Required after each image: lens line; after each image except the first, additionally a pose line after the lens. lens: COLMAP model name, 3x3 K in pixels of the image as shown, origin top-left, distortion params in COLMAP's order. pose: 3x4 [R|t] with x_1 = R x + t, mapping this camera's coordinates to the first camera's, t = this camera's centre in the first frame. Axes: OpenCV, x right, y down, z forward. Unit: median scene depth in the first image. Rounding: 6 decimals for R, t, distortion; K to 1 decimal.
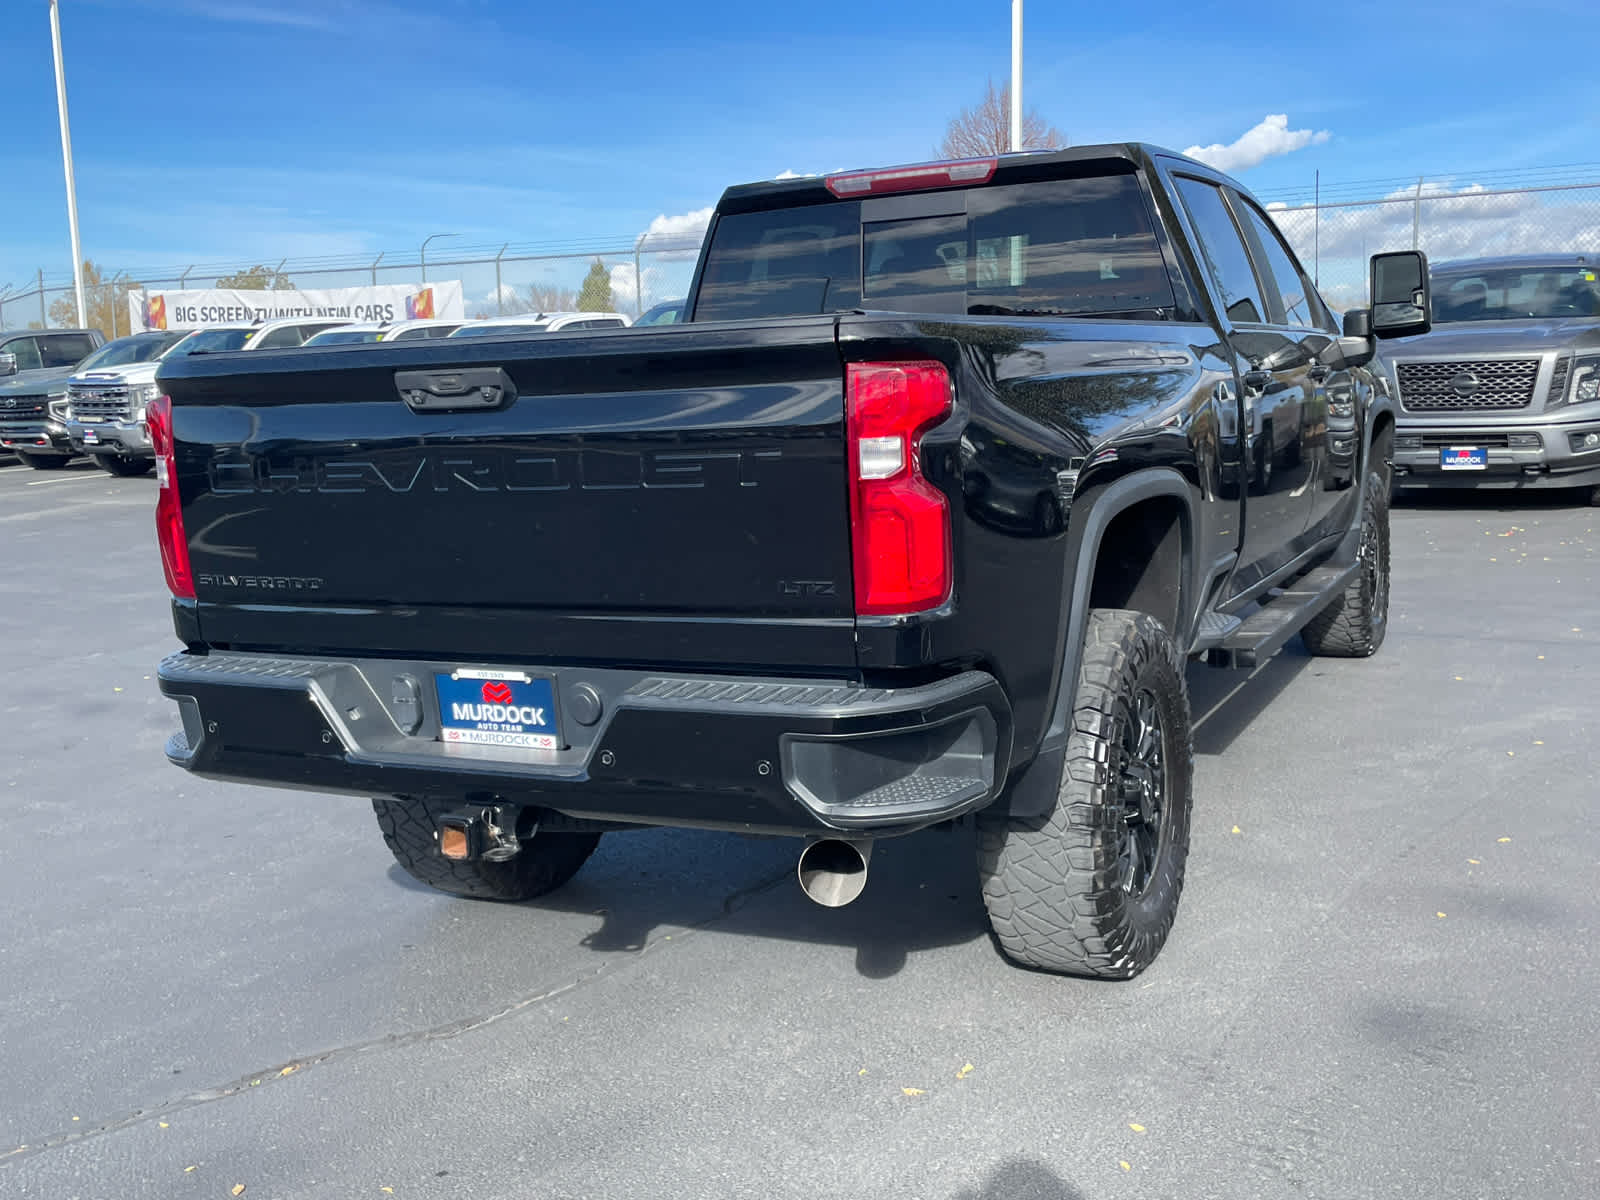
lens RADIAL K [[1617.3, 0, 819.5], [0, 1617.3, 613.7], [0, 0, 1]] dist [0.050175, 0.000000]
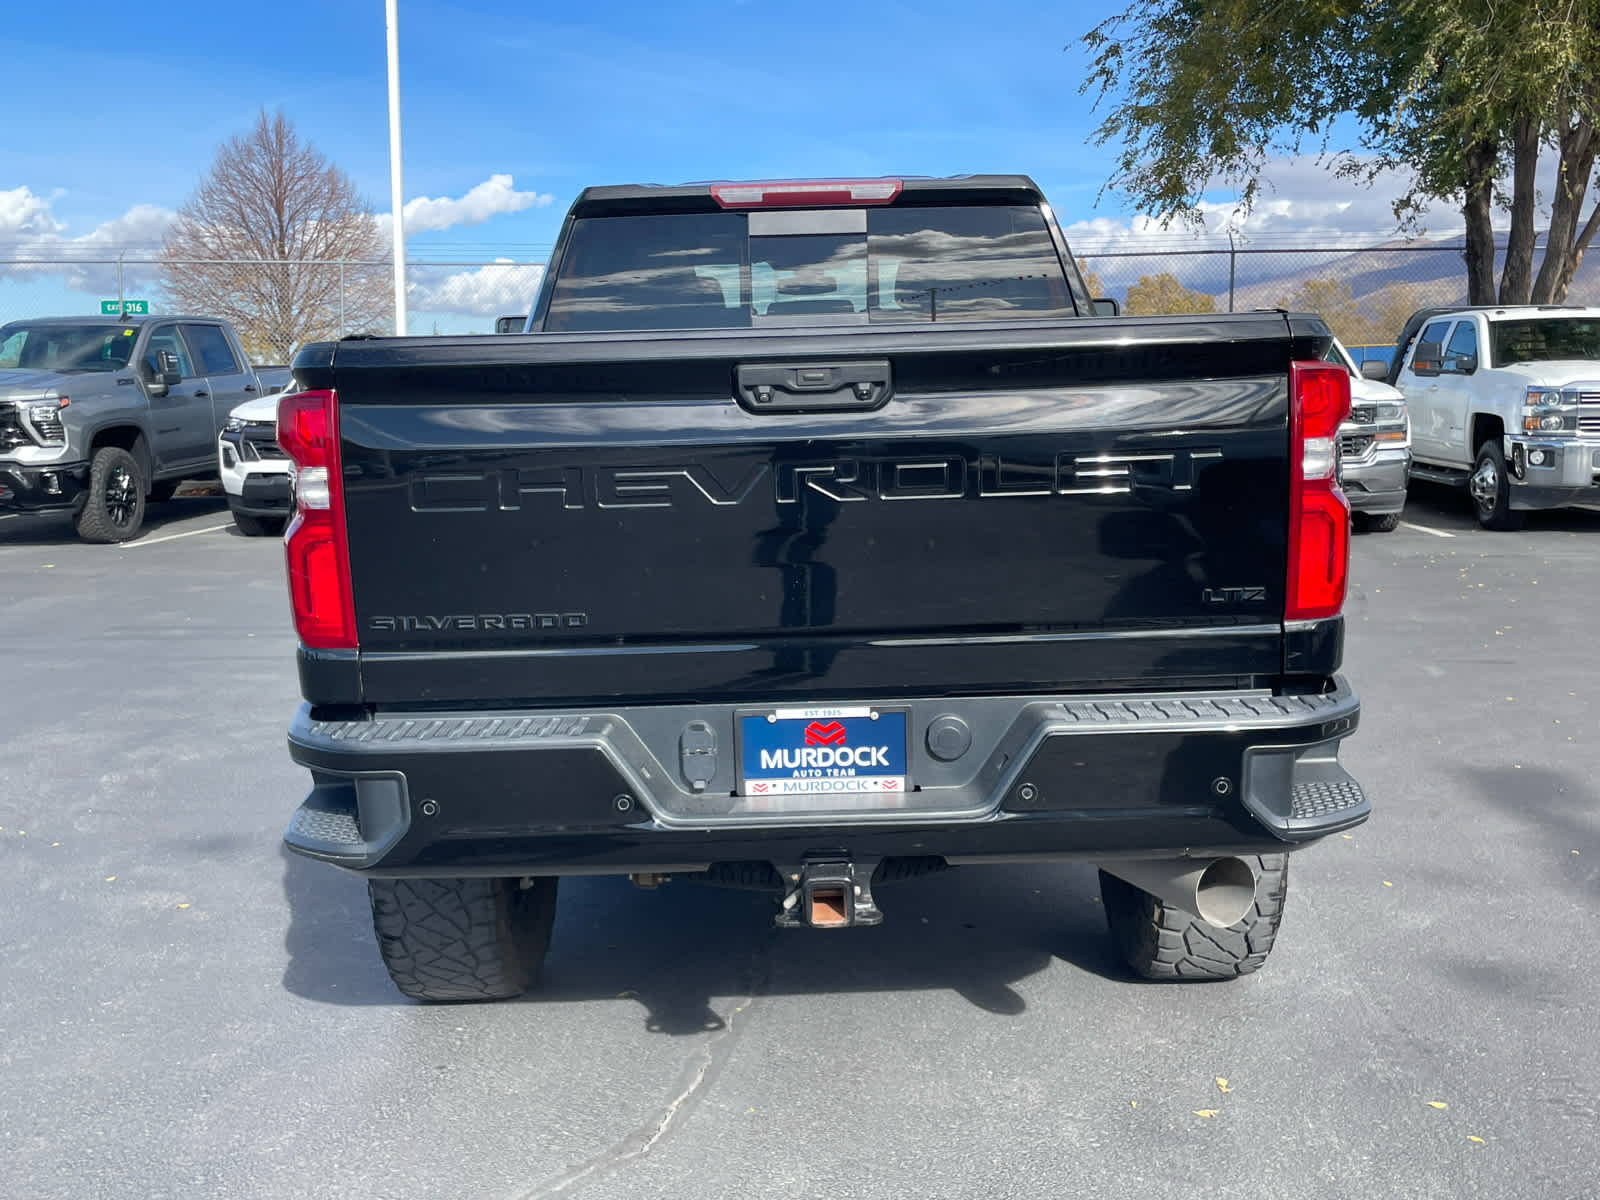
lens RADIAL K [[1617.3, 0, 813.0], [0, 1617.3, 598.7], [0, 0, 1]] dist [0.050175, 0.000000]
pose [[0.896877, -0.035650, 0.440842, -0.579128], [0.052718, 0.998257, -0.026526, -0.000874], [-0.439128, 0.047031, 0.897193, 0.214608]]
